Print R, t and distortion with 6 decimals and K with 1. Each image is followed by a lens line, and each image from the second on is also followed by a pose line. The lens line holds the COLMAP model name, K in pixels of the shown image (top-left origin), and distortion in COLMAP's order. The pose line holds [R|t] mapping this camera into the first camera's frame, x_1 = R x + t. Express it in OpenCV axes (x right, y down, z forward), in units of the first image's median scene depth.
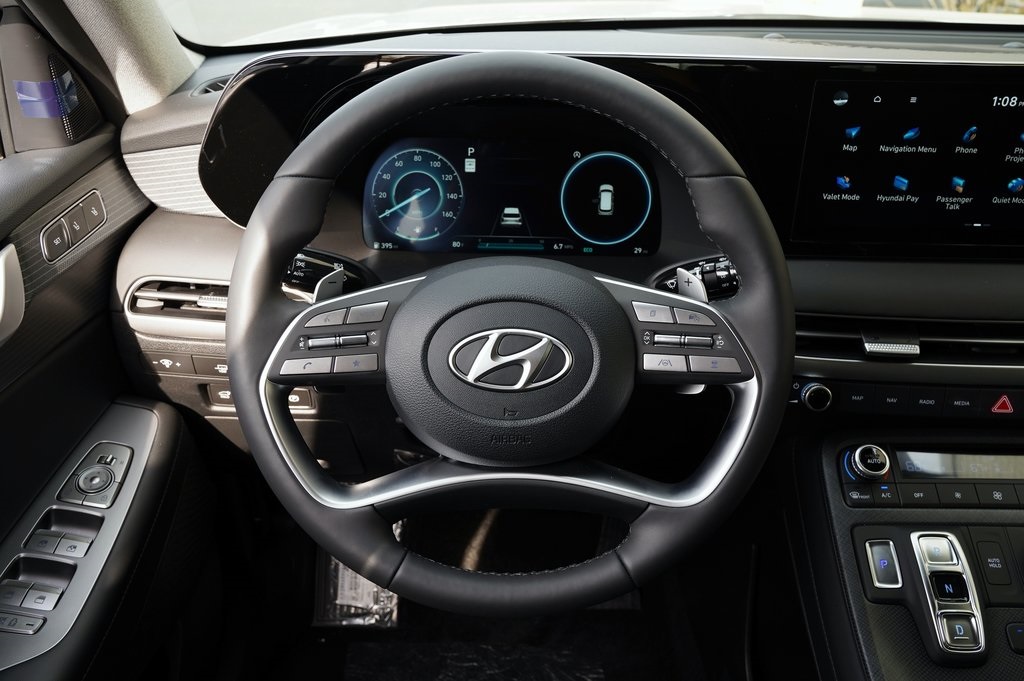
lens RADIAL K [[838.6, 0, 509.9], [0, 838.6, 340.9], [0, 0, 1]] dist [-0.078486, 0.103948]
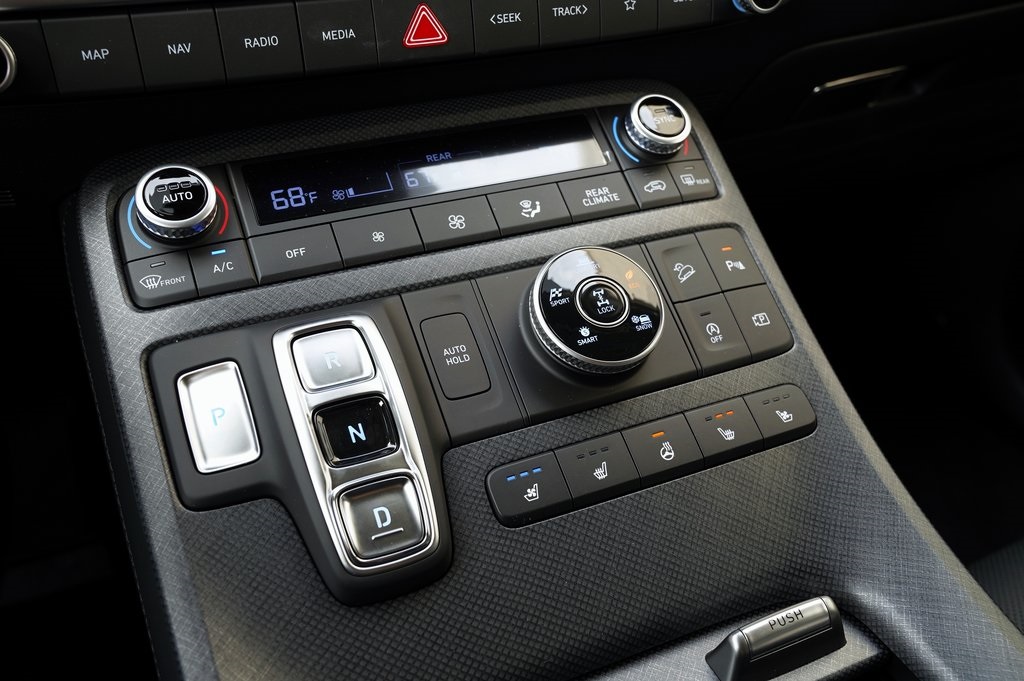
lens RADIAL K [[943.0, 0, 510.4], [0, 943.0, 336.7], [0, 0, 1]] dist [-0.029045, 0.000000]
pose [[0.912519, -0.228433, 0.339304, 0.434962], [0.185613, 0.970455, 0.154161, 0.181434], [-0.364494, -0.077696, 0.927959, 0.488999]]
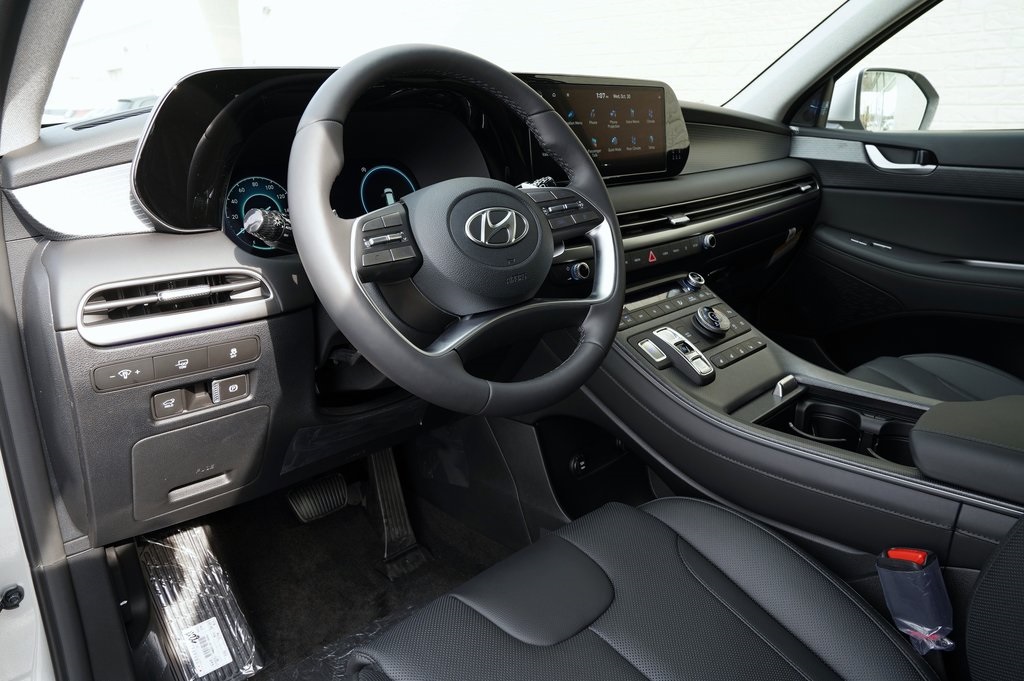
lens RADIAL K [[712.8, 0, 510.7], [0, 712.8, 337.8], [0, 0, 1]] dist [-0.125299, 0.085362]
pose [[0.719150, -0.237120, 0.653144, -0.680868], [0.366556, 0.928002, -0.066695, 0.237475], [-0.590305, 0.287378, 0.754291, 0.083714]]
